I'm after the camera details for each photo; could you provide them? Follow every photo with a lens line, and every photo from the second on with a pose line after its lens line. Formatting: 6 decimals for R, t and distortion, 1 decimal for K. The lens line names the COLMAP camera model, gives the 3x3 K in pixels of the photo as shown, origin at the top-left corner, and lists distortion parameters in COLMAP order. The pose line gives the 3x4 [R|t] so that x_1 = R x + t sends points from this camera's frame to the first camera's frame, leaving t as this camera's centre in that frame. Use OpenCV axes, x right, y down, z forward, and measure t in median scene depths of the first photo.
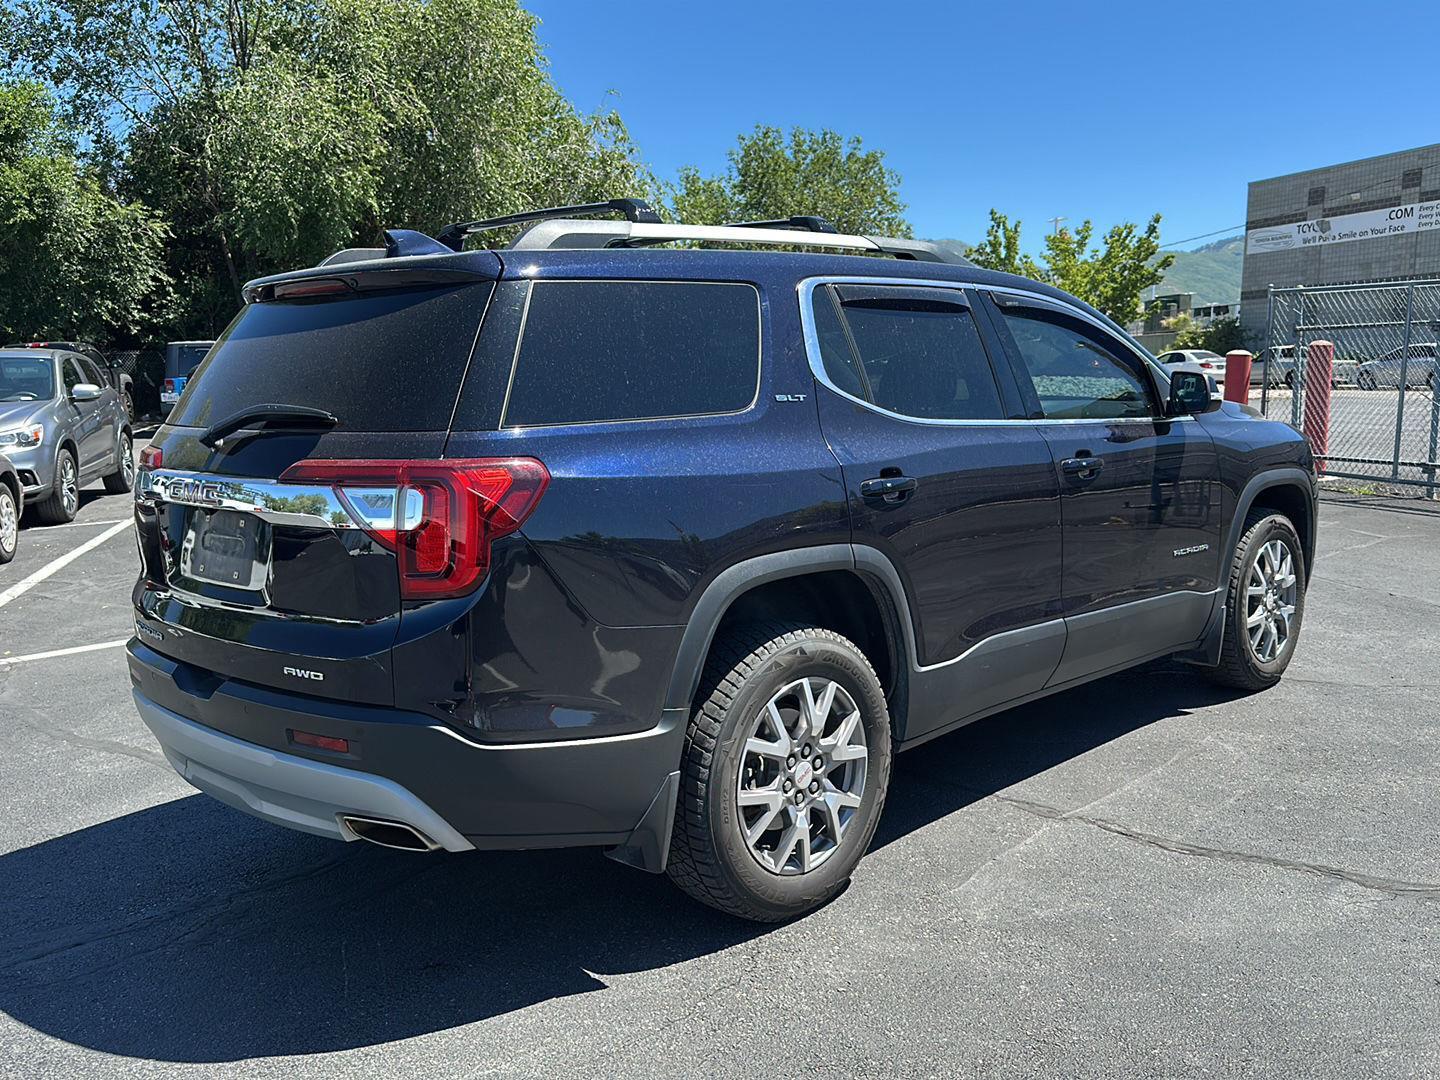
lens RADIAL K [[1376.0, 0, 717.8], [0, 1376.0, 528.3], [0, 0, 1]] dist [0.026320, 0.000000]
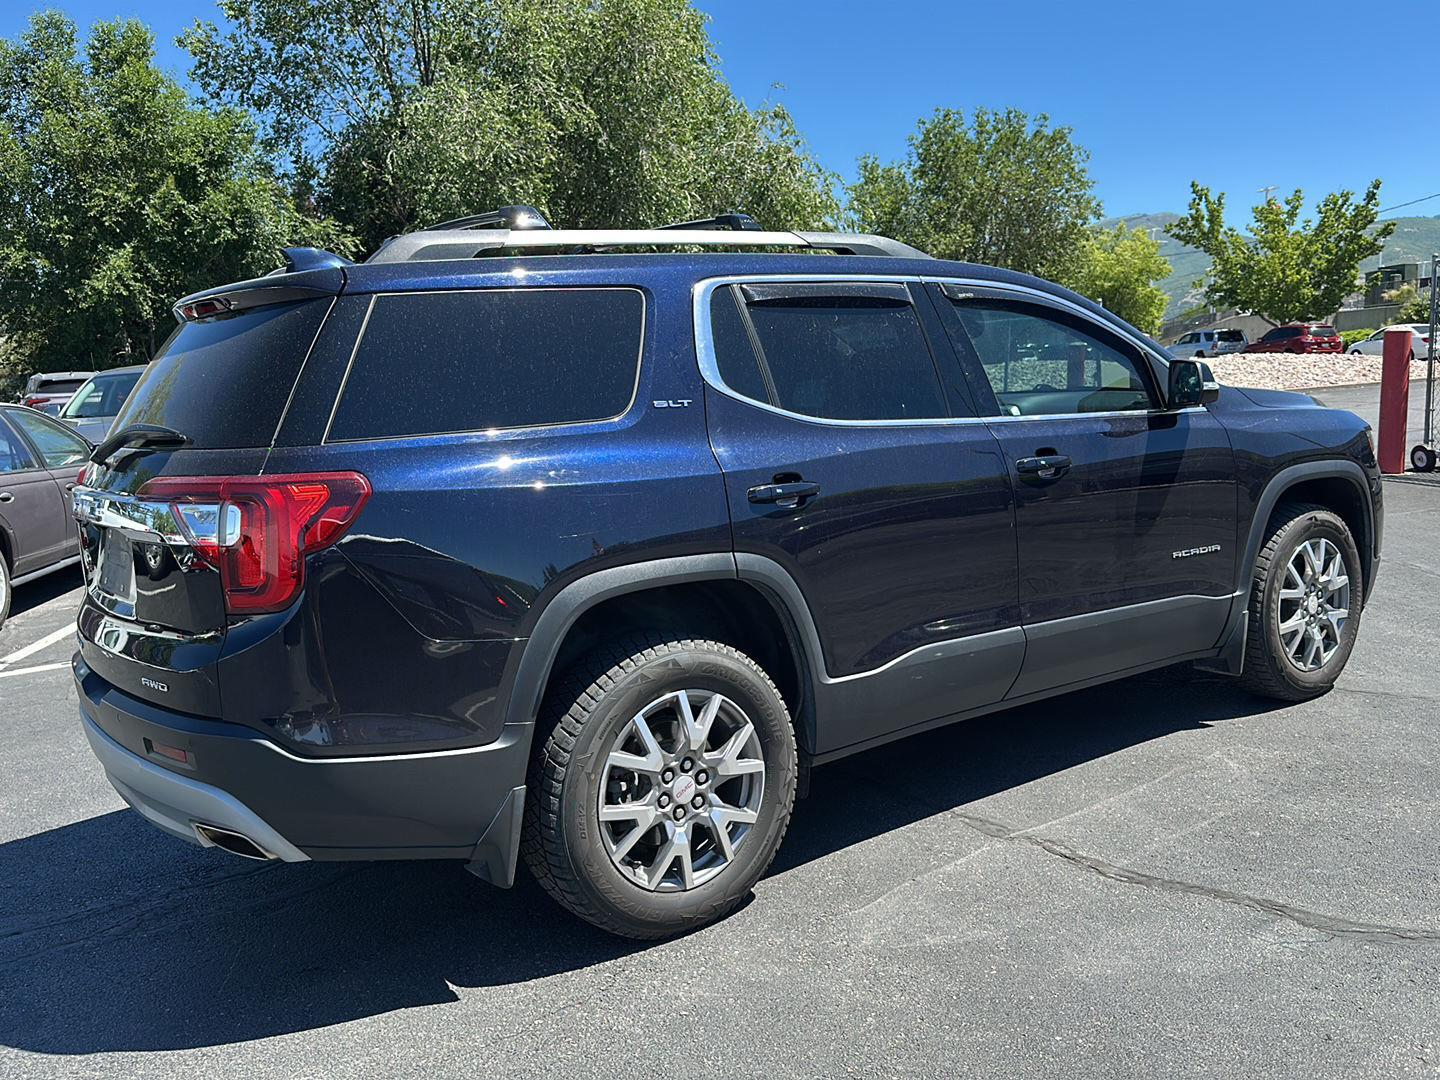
lens RADIAL K [[1376.0, 0, 716.0], [0, 1376.0, 529.3], [0, 0, 1]] dist [0.026320, 0.000000]
pose [[0.986931, -0.008693, -0.160907, 0.194257], [0.009787, 0.999934, 0.006006, -0.008872], [0.160844, -0.007503, 0.986951, 0.033256]]
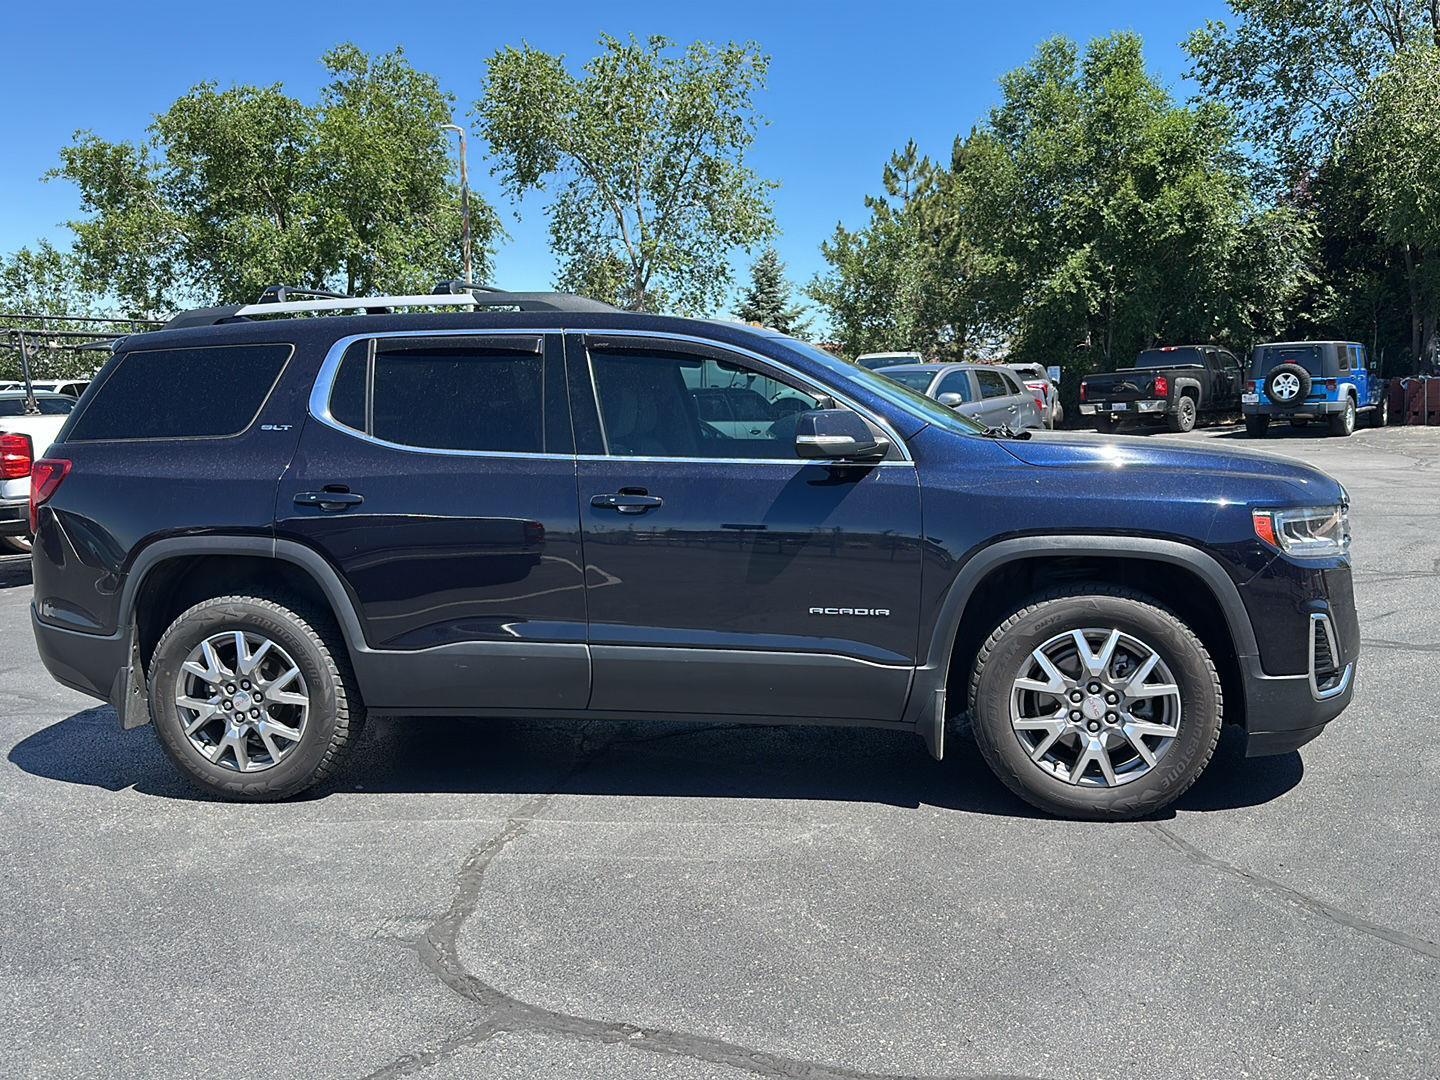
lens RADIAL K [[1376.0, 0, 712.4], [0, 1376.0, 548.3], [0, 0, 1]] dist [0.026320, 0.000000]
pose [[0.535639, 0.104003, -0.838018, 1.161546], [-0.086633, 0.993918, 0.067978, -0.086427], [0.839991, 0.036189, 0.541391, 0.511580]]
